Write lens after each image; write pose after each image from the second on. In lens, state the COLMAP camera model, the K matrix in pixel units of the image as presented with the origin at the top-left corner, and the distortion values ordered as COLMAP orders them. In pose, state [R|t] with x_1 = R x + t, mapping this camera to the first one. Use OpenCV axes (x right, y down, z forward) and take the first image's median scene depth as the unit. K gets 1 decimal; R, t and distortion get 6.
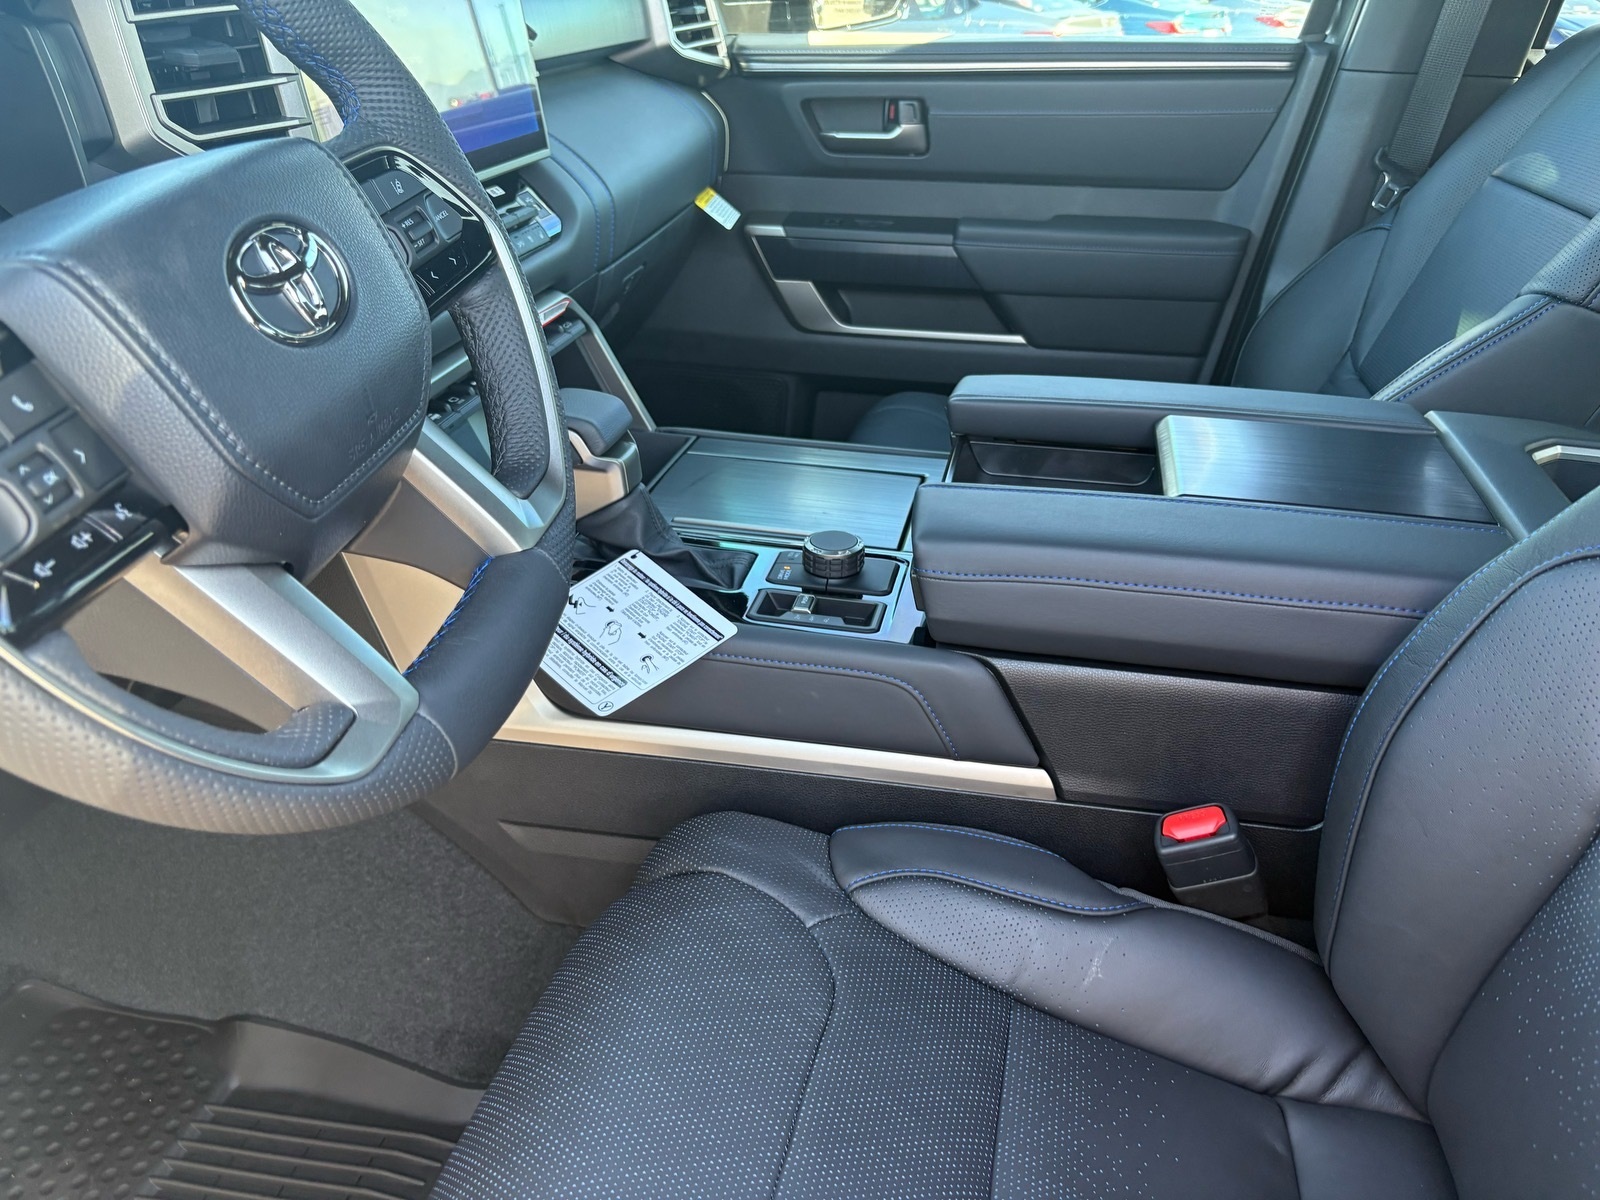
lens RADIAL K [[1254.7, 0, 820.5], [0, 1254.7, 624.2], [0, 0, 1]] dist [0.049668, -0.075295]
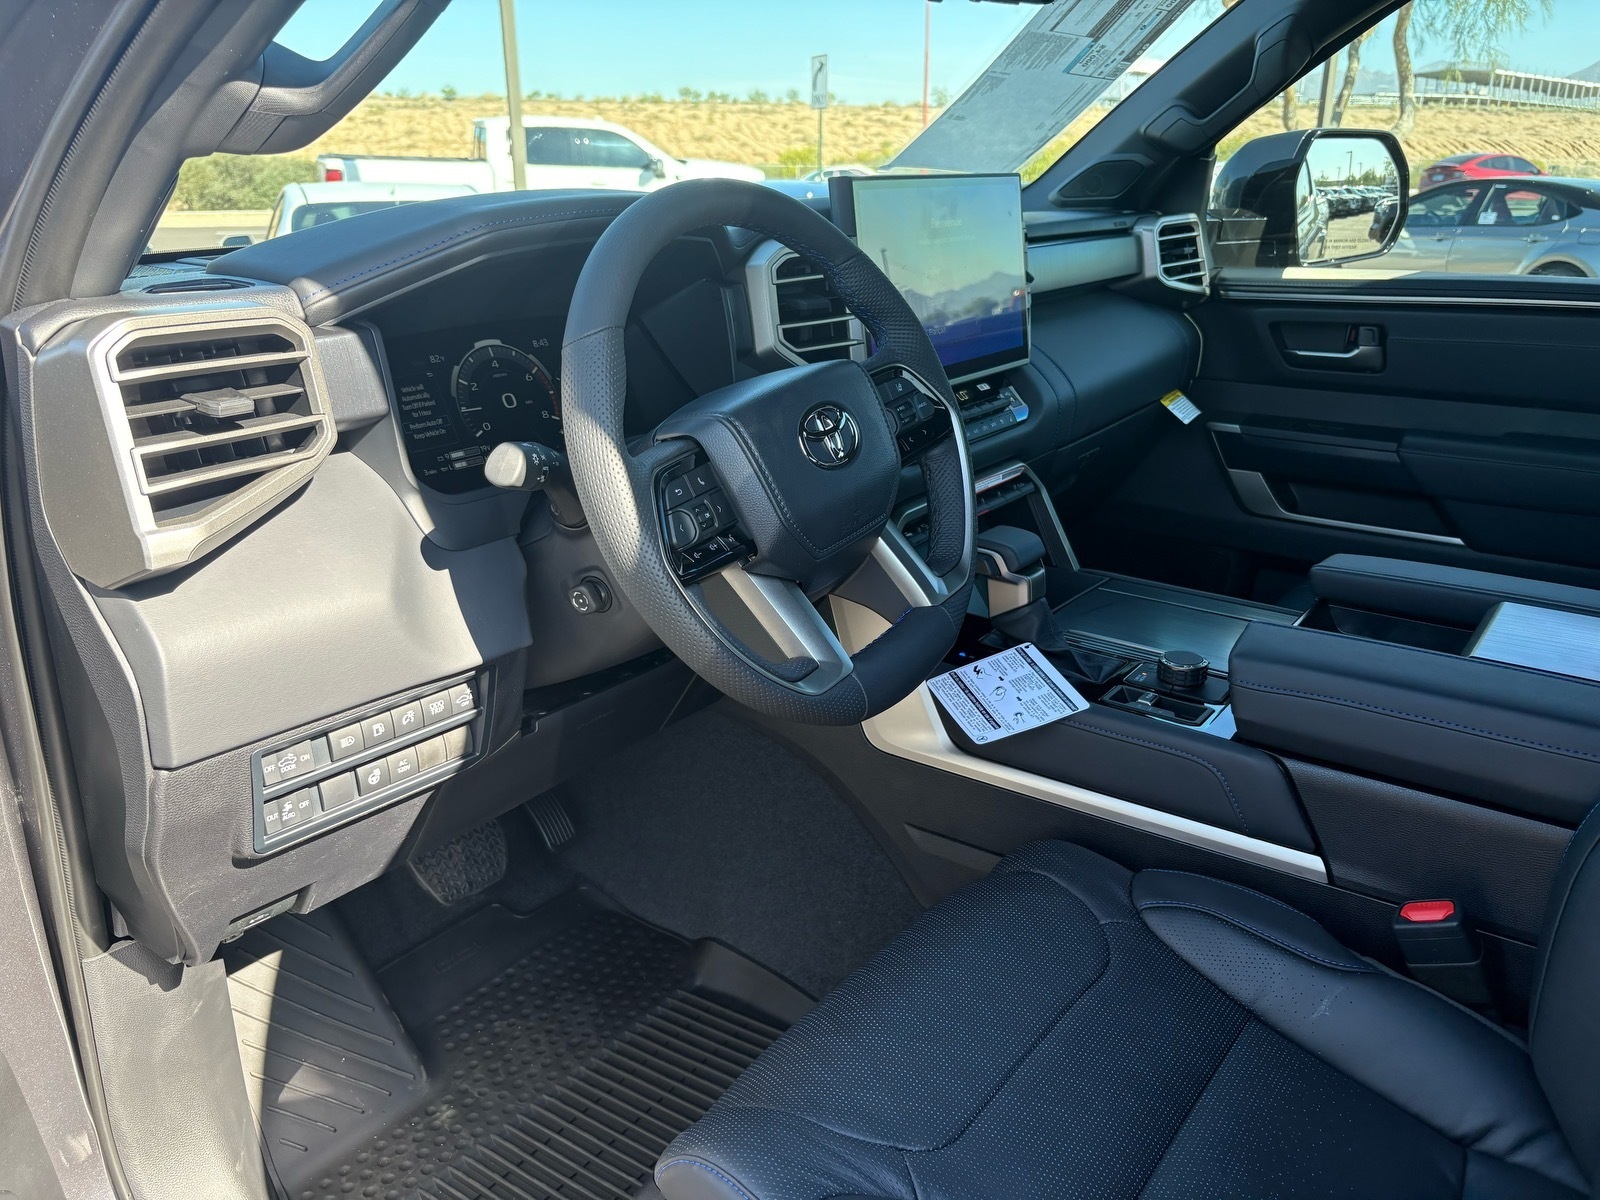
lens RADIAL K [[1268.3, 0, 805.1], [0, 1268.3, 595.3], [0, 0, 1]] dist [0.048566, -0.181369]
pose [[0.911885, 0.118912, -0.392842, 0.174413], [-0.180190, 0.975930, -0.122854, 0.108674], [0.368778, 0.182815, 0.911363, -0.377751]]
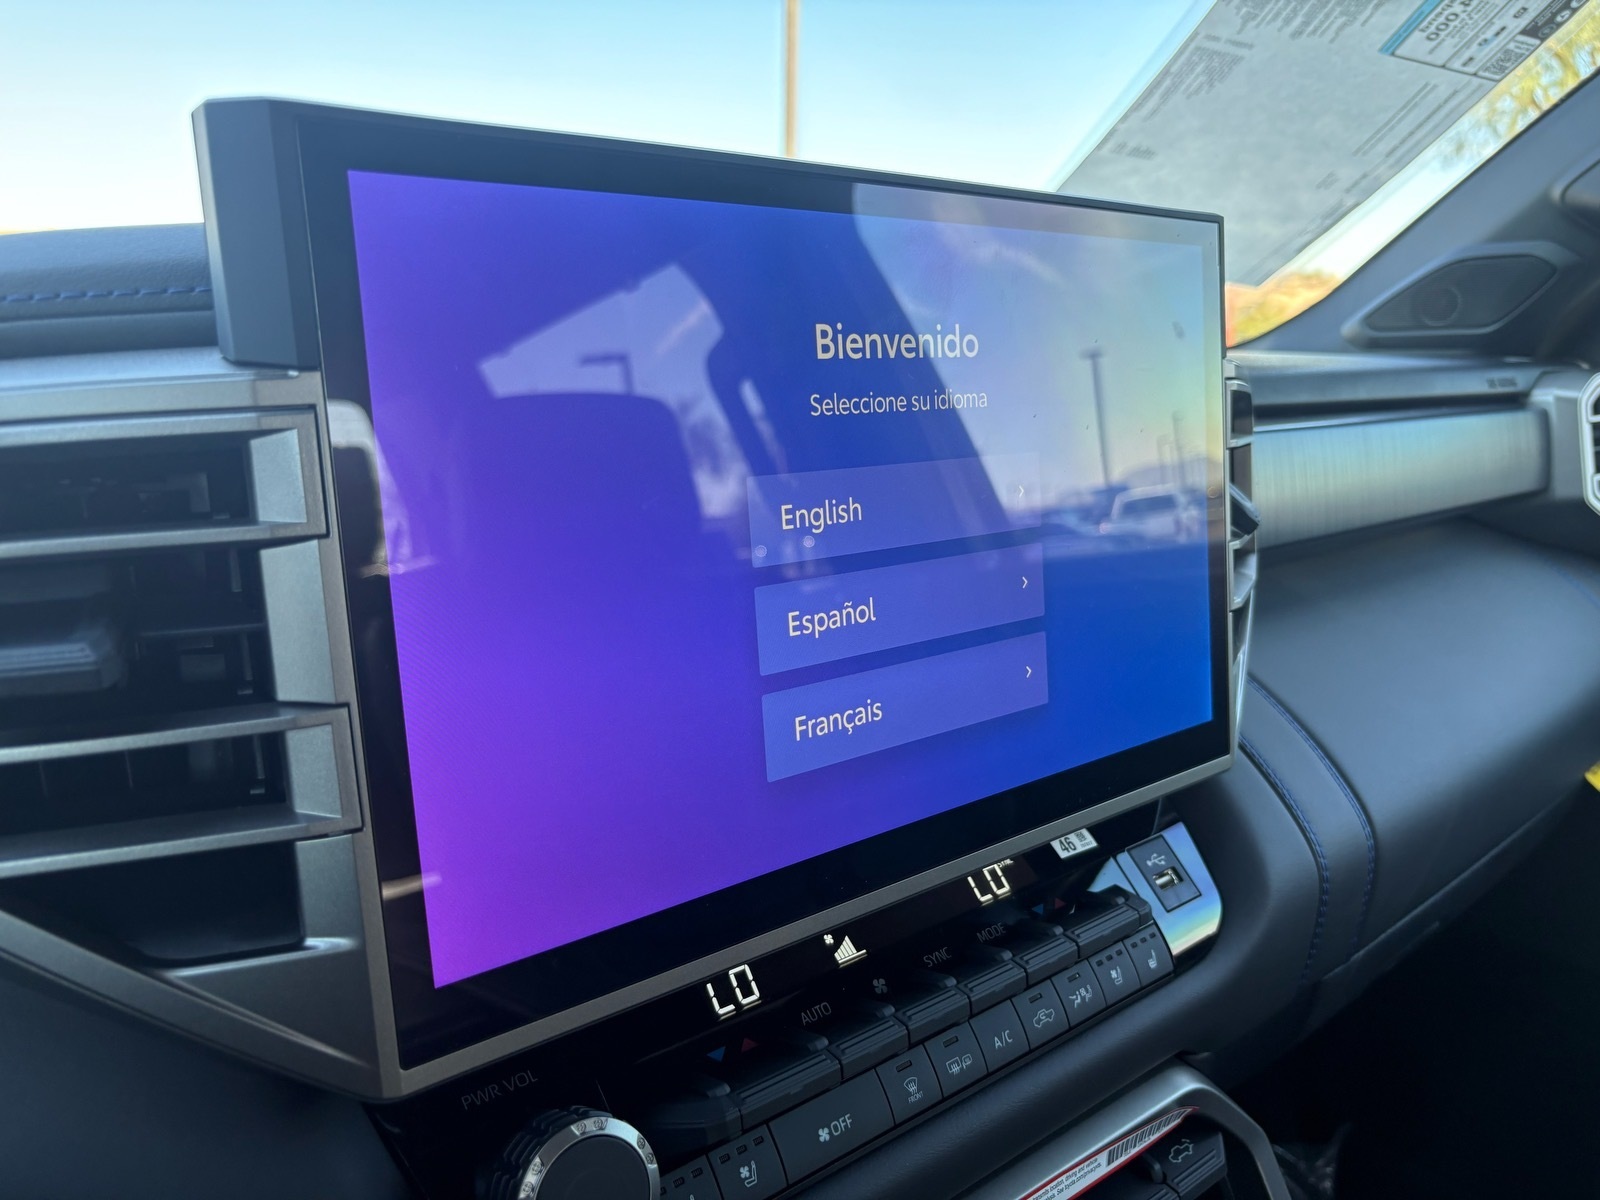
lens RADIAL K [[1248.5, 0, 824.5], [0, 1248.5, 593.3], [0, 0, 1]] dist [-0.011623, -0.002371]
pose [[0.794878, 0.127492, -0.593224, -0.091768], [-0.288284, 0.939634, -0.184339, -0.396223], [0.533912, 0.317544, 0.783648, 0.710347]]
